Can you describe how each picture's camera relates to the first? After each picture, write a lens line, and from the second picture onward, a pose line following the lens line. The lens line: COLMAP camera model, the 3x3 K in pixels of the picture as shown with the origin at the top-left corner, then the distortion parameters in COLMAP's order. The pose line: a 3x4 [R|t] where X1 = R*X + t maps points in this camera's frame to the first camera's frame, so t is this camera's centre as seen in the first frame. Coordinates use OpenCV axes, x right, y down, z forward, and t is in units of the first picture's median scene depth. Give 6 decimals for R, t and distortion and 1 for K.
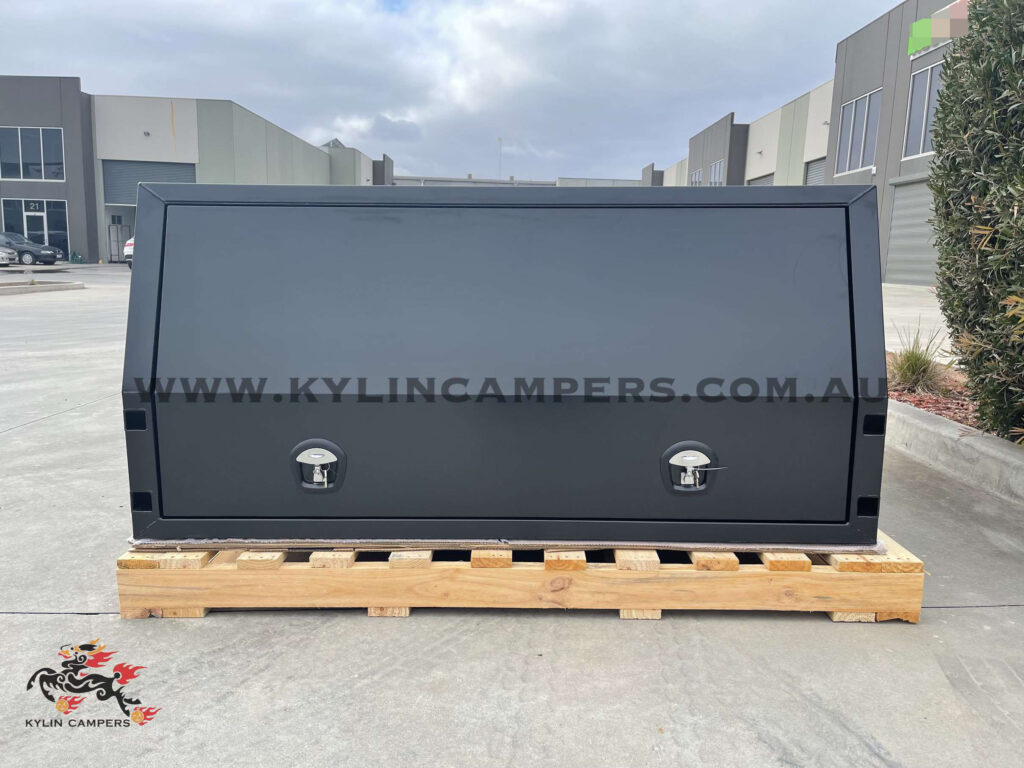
lens RADIAL K [[772.8, 0, 511.5], [0, 772.8, 388.2], [0, 0, 1]] dist [0.085995, -0.109657]
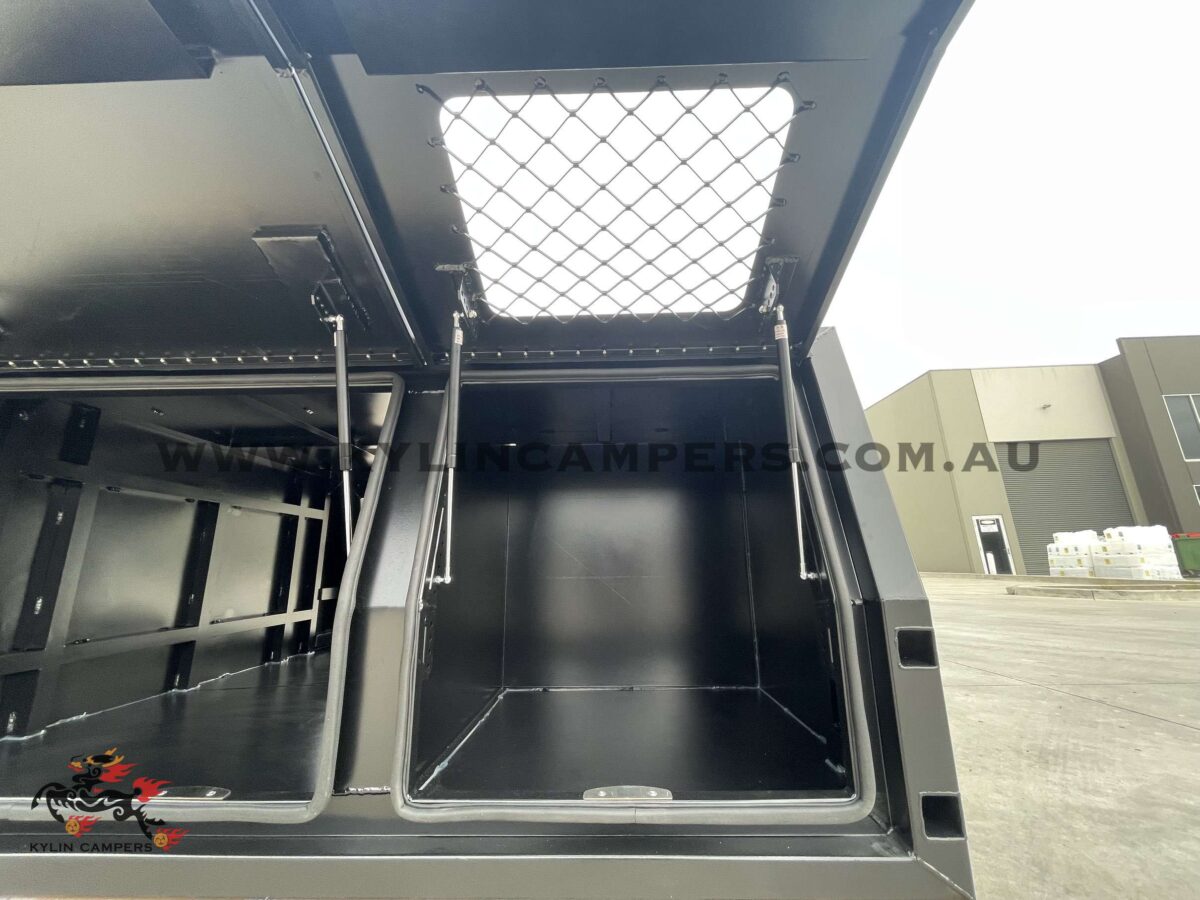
lens RADIAL K [[483.0, 0, 600.2], [0, 483.0, 447.0], [0, 0, 1]] dist [-0.001175, -0.001240]
pose [[-0.999968, 0.007963, -0.000983, -0.229037], [0.008016, 0.996803, -0.079500, -0.232680], [0.000347, -0.079505, -0.996834, 2.316158]]
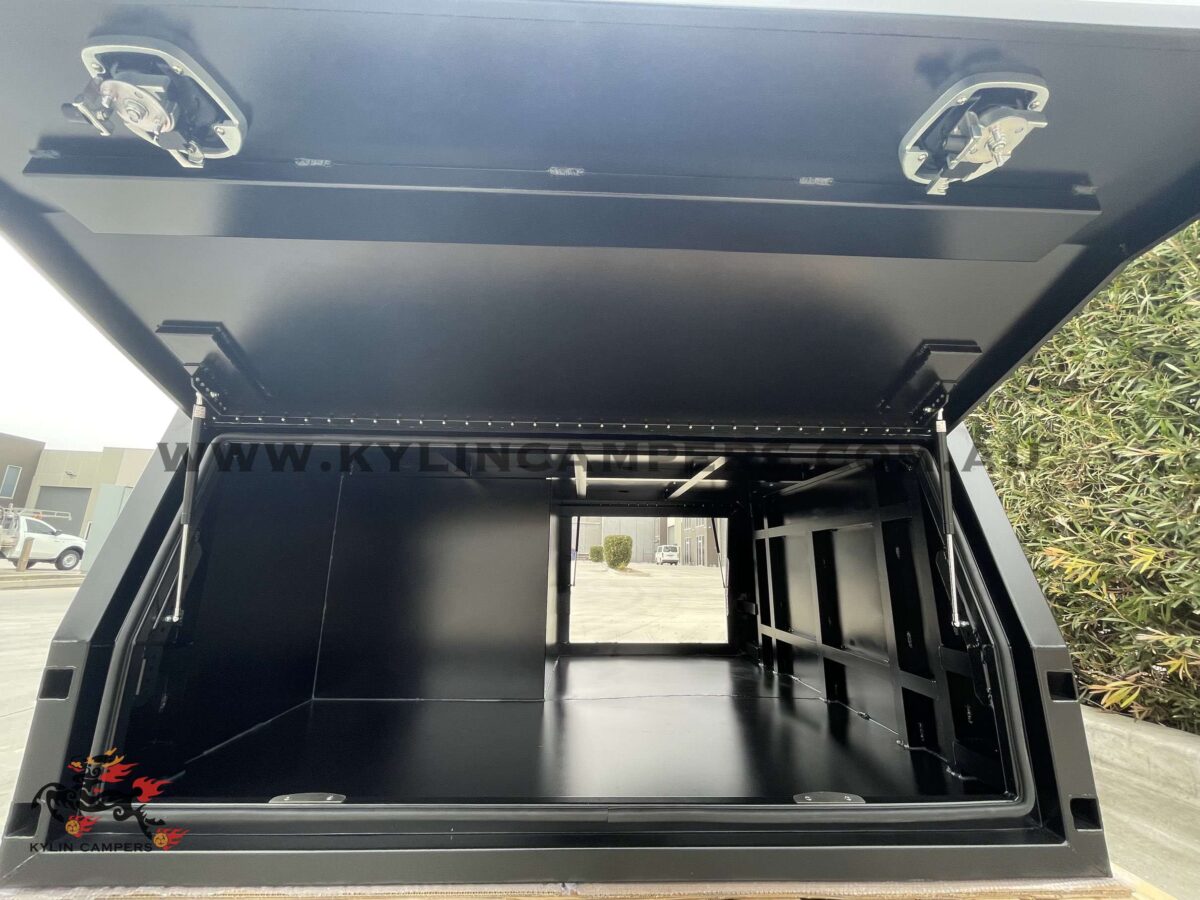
lens RADIAL K [[483.0, 0, 600.2], [0, 483.0, 447.0], [0, 0, 1]] dist [-0.001175, -0.001240]
pose [[0.998817, 0.018451, 0.044994, -0.014668], [0.000468, 0.921538, -0.388288, 0.012269], [-0.048628, 0.387849, 0.920439, 0.486153]]
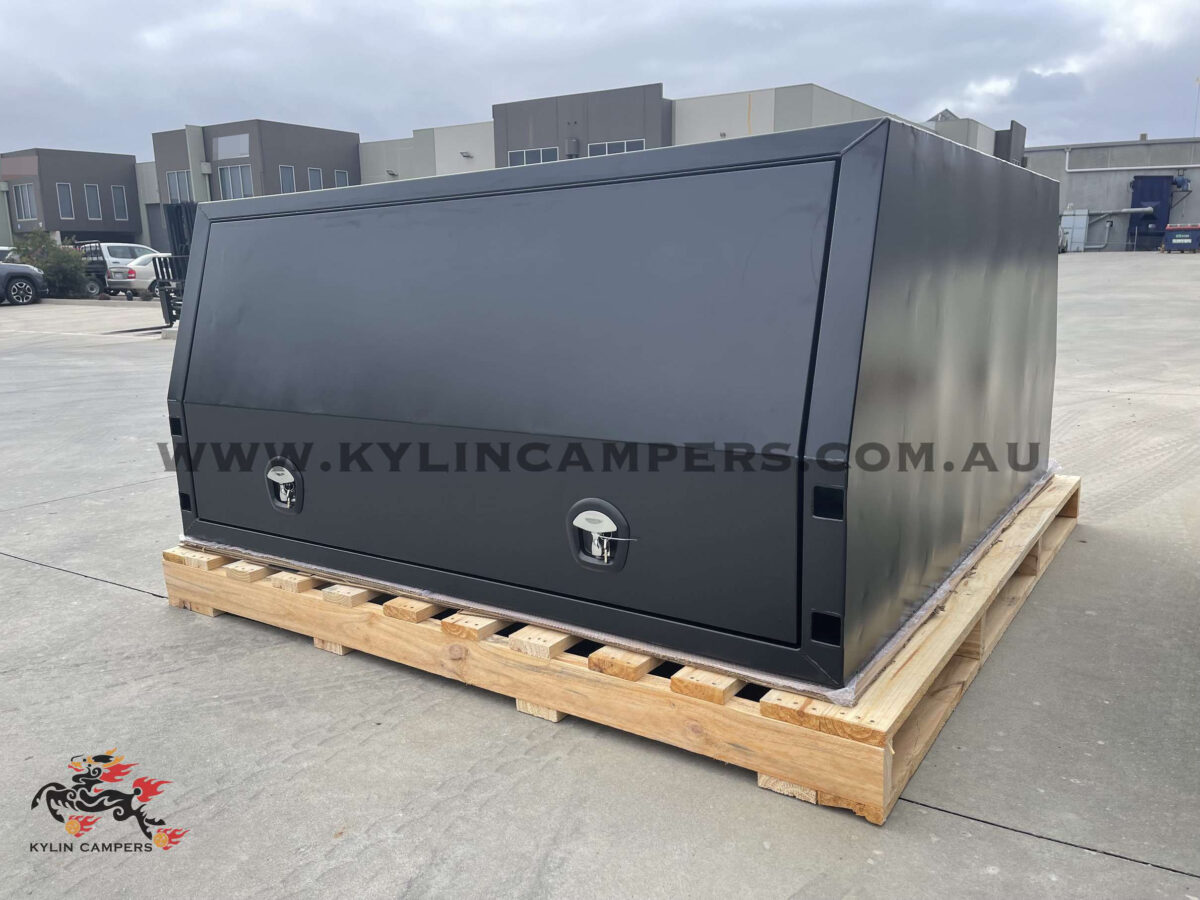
lens RADIAL K [[903.4, 0, 602.0], [0, 903.4, 457.2], [0, 0, 1]] dist [0.086753, -0.112637]
pose [[0.828857, 0.079366, -0.553803, 0.707968], [-0.055151, 0.996656, 0.060289, -0.024685], [0.556736, -0.019428, 0.830462, 0.276050]]
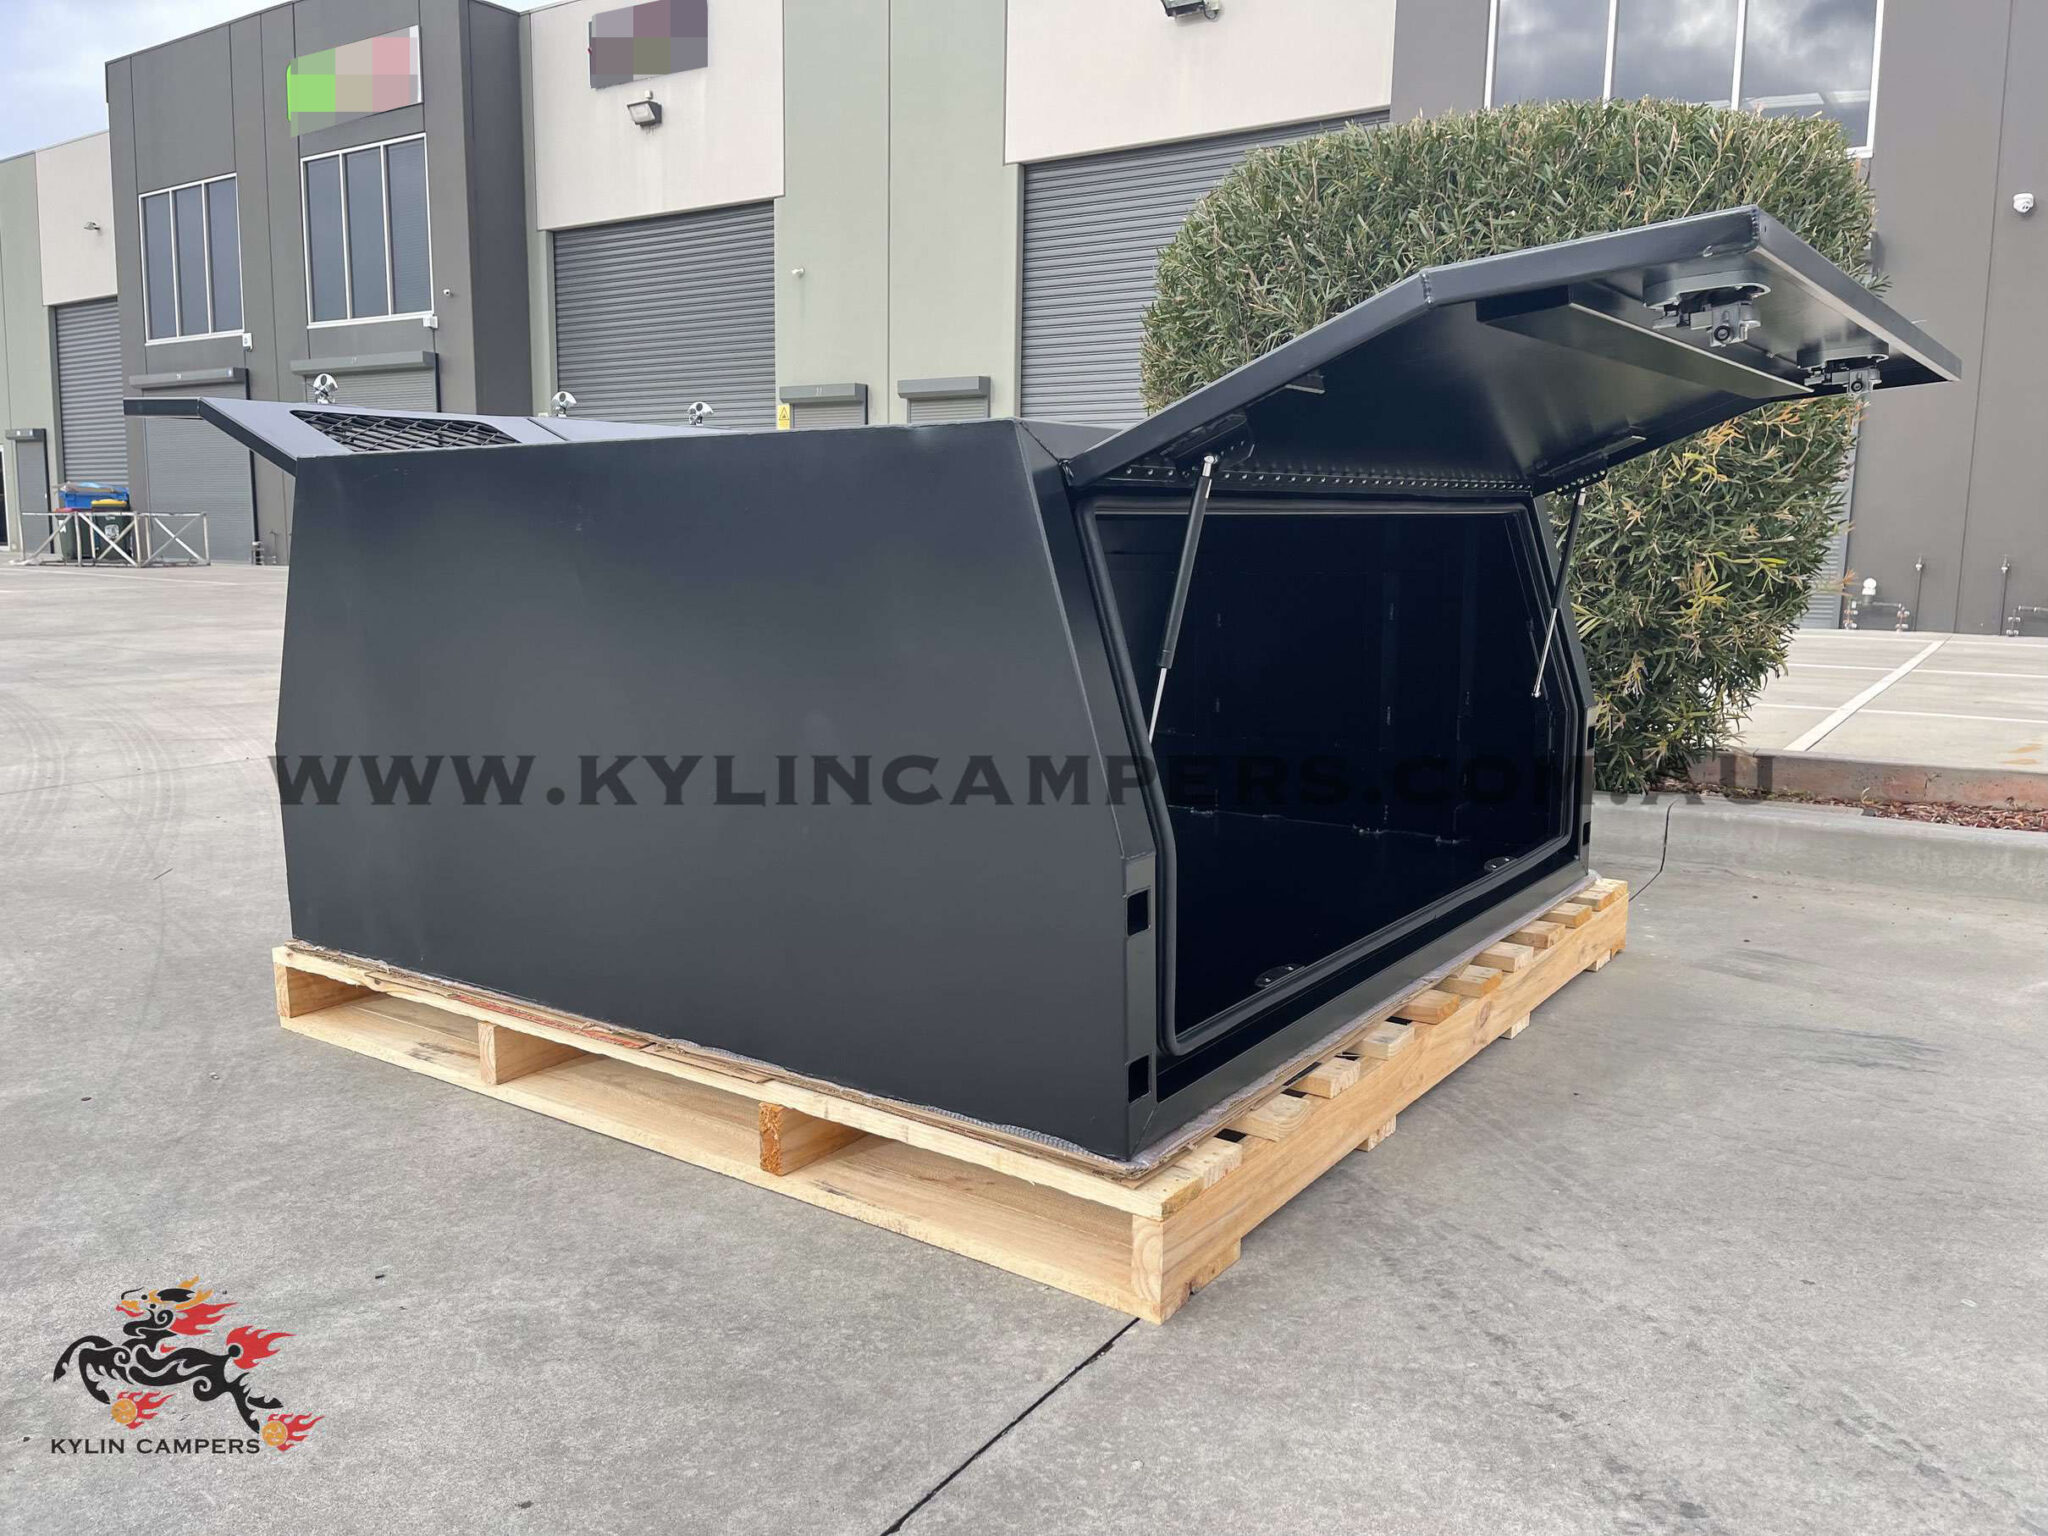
lens RADIAL K [[1543.9, 0, 1045.9], [0, 1543.9, 764.6], [0, 0, 1]] dist [0.093448, -0.124634]
pose [[0.563866, -0.132583, 0.815155, -1.285766], [0.136514, 0.988415, 0.066333, -0.122255], [-0.814506, 0.073878, 0.575433, 0.484473]]
